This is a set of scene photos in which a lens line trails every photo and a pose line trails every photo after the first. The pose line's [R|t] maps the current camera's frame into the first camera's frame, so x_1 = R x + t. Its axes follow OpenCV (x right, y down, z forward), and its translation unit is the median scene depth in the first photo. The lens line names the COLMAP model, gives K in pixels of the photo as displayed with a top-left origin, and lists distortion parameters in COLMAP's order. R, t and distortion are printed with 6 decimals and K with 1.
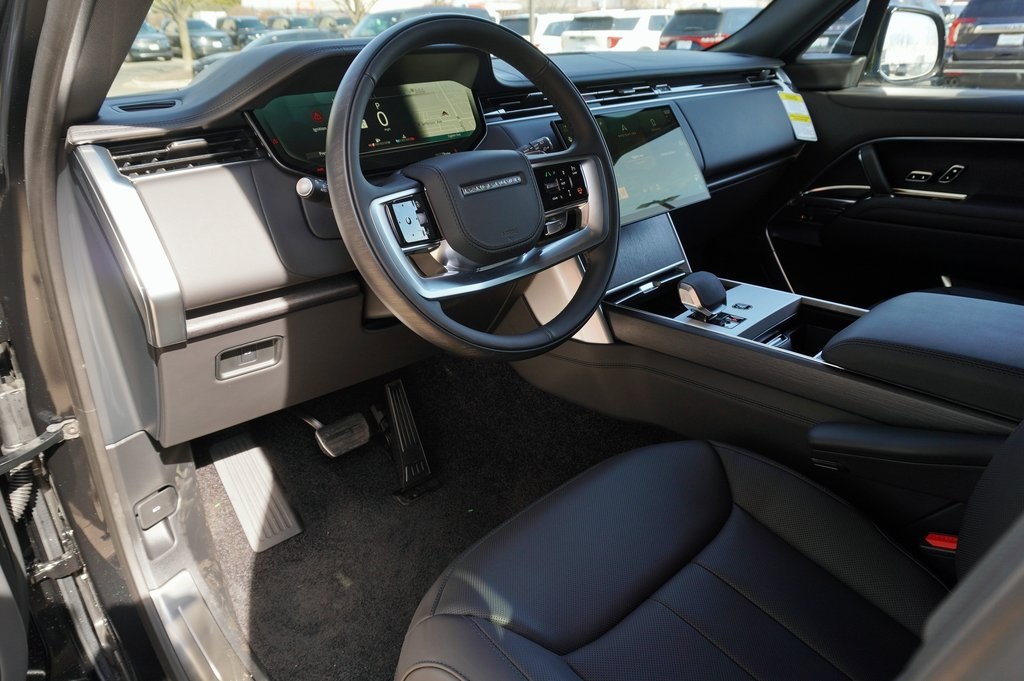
lens RADIAL K [[687.4, 0, 512.0], [0, 687.4, 340.5], [0, 0, 1]] dist [-0.047502, 0.034923]
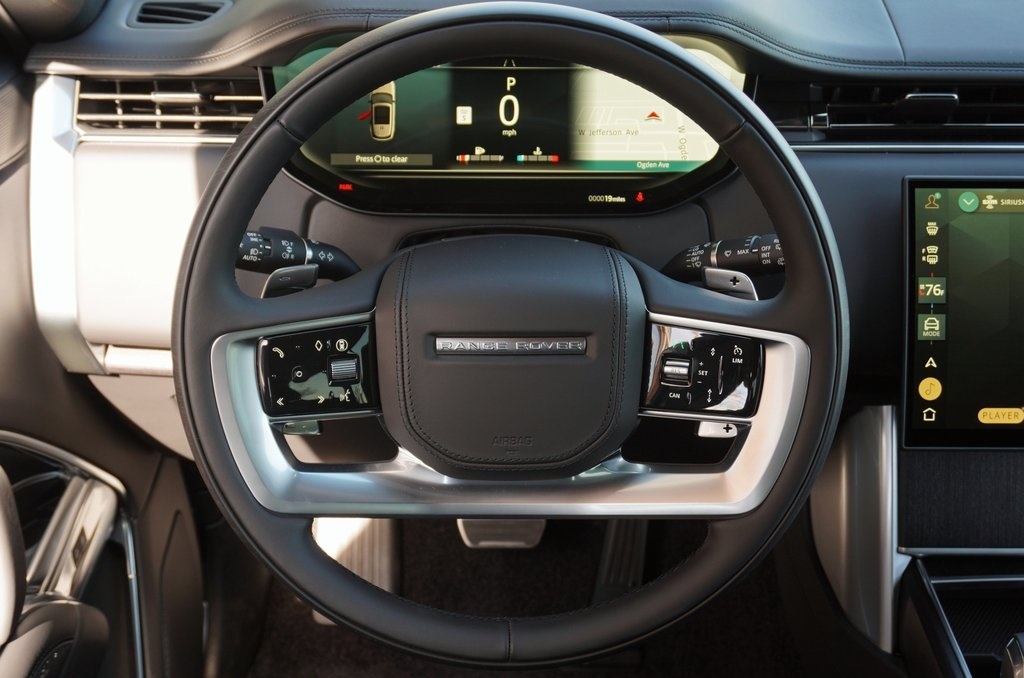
lens RADIAL K [[1222.3, 0, 511.0], [0, 1222.3, 374.4], [0, 0, 1]] dist [0.003568, -0.003179]
pose [[0.728681, 0.415130, -0.544694, 0.359768], [-0.307426, 0.908982, 0.281498, -0.348438], [0.611976, -0.037669, 0.789979, 0.202314]]
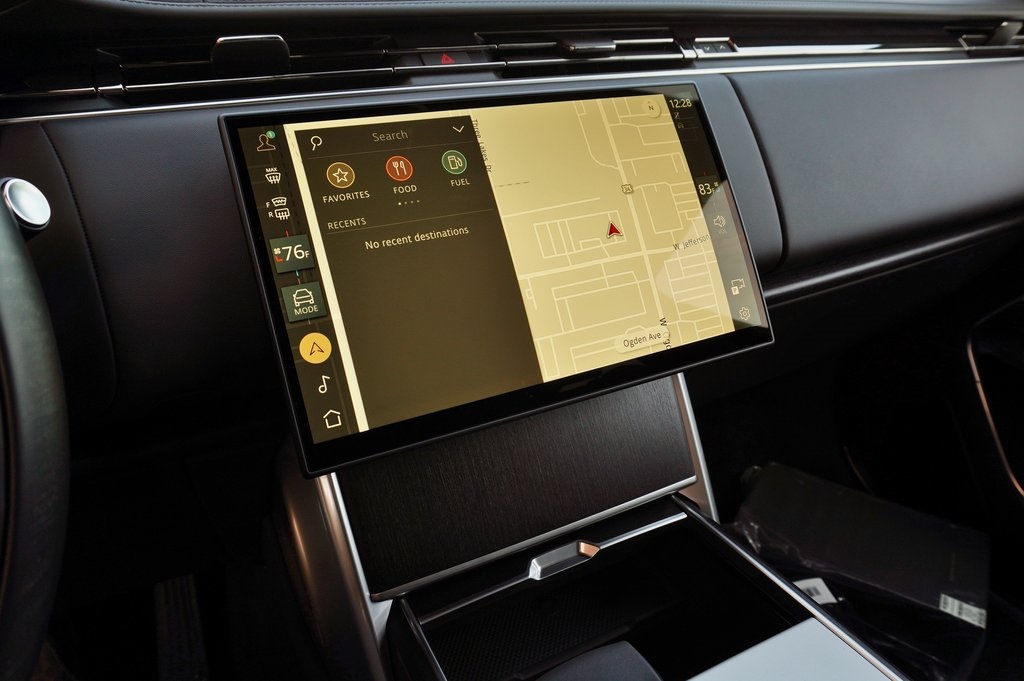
lens RADIAL K [[687.4, 0, 512.0], [0, 687.4, 340.5], [0, 0, 1]] dist [-0.047502, 0.034923]
pose [[0.959888, 0.132511, -0.247095, 0.289573], [-0.125641, 0.991124, 0.043439, -0.244408], [0.250658, -0.010652, 0.968017, 0.712057]]
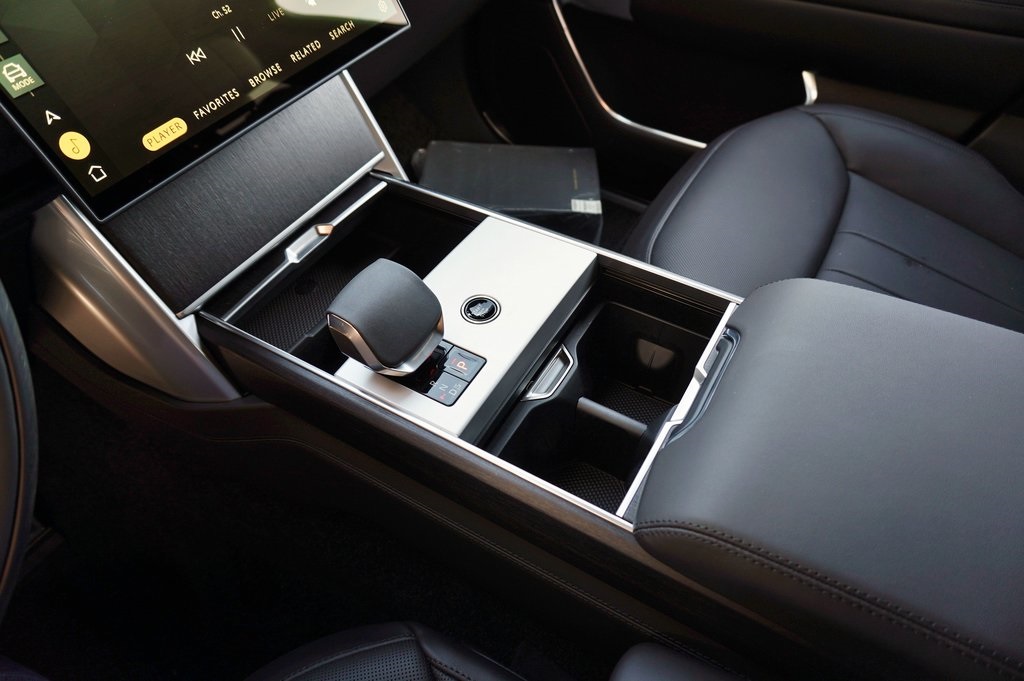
lens RADIAL K [[686.6, 0, 512.0], [0, 686.6, 340.5], [0, 0, 1]] dist [0.000249, 0.006152]
pose [[0.961620, -0.187199, 0.200606, 0.262771], [0.090049, 0.905934, 0.413733, -0.236547], [-0.259186, -0.379790, 0.888022, 0.563833]]
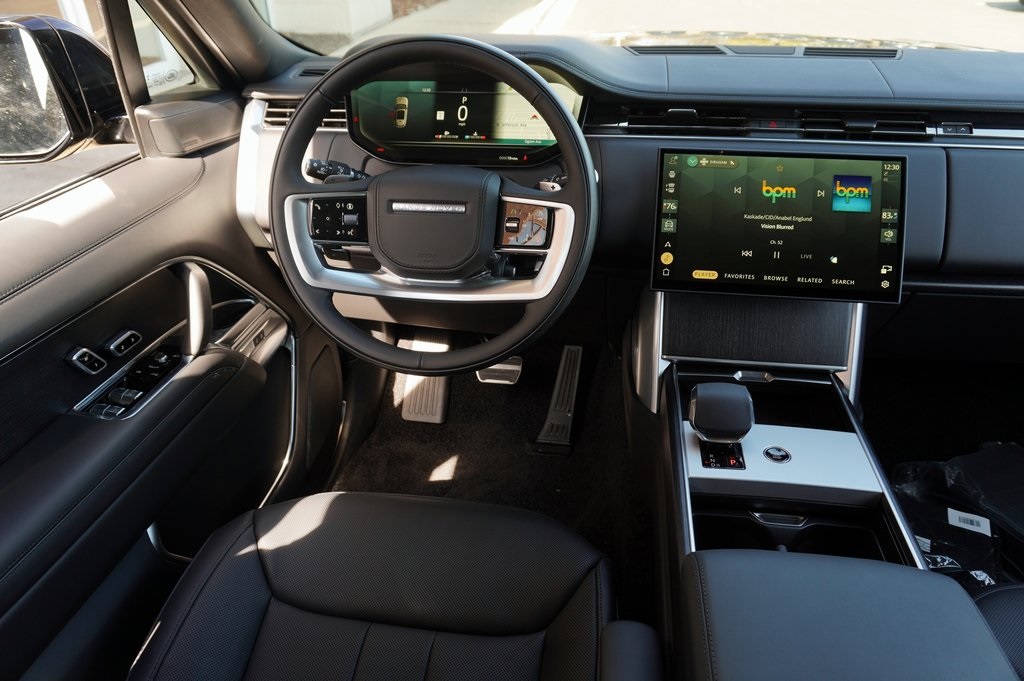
lens RADIAL K [[687.4, 0, 512.0], [0, 687.4, 340.5], [0, 0, 1]] dist [-0.047502, 0.034923]
pose [[0.616356, 0.429440, -0.660066, 0.610692], [-0.326203, 0.902151, 0.282339, -0.283698], [0.716727, 0.041293, 0.696131, 0.281726]]
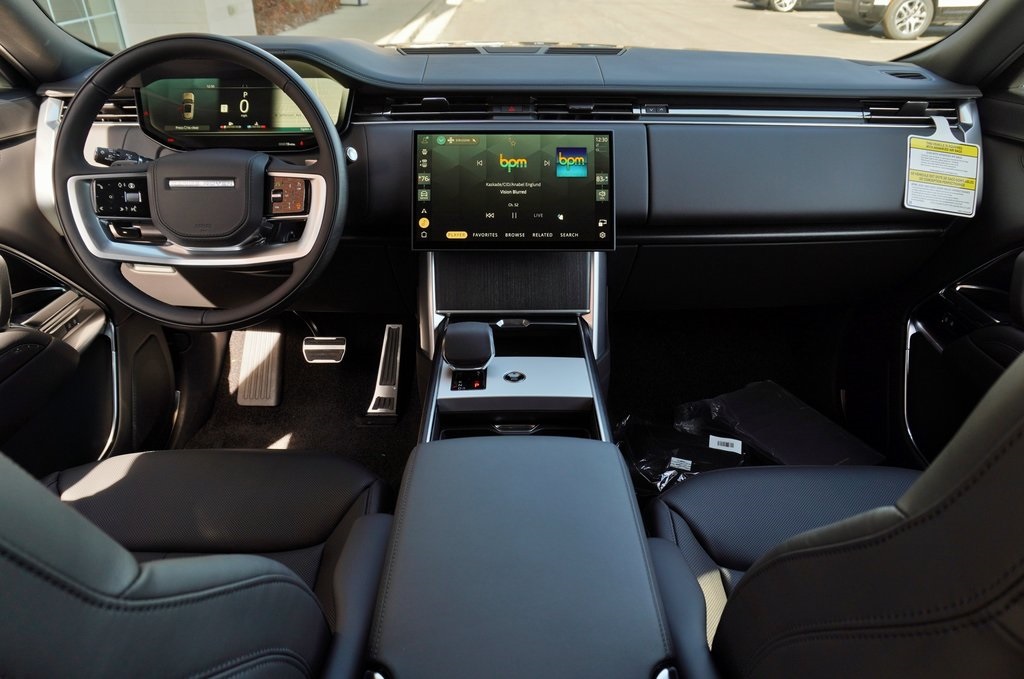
lens RADIAL K [[687.4, 0, 512.0], [0, 687.4, 339.5], [0, 0, 1]] dist [-0.047502, 0.034923]
pose [[0.732490, 0.368857, -0.572191, 0.850001], [-0.303331, 0.929288, 0.210746, -0.289640], [0.609465, 0.019194, 0.792580, 0.297116]]
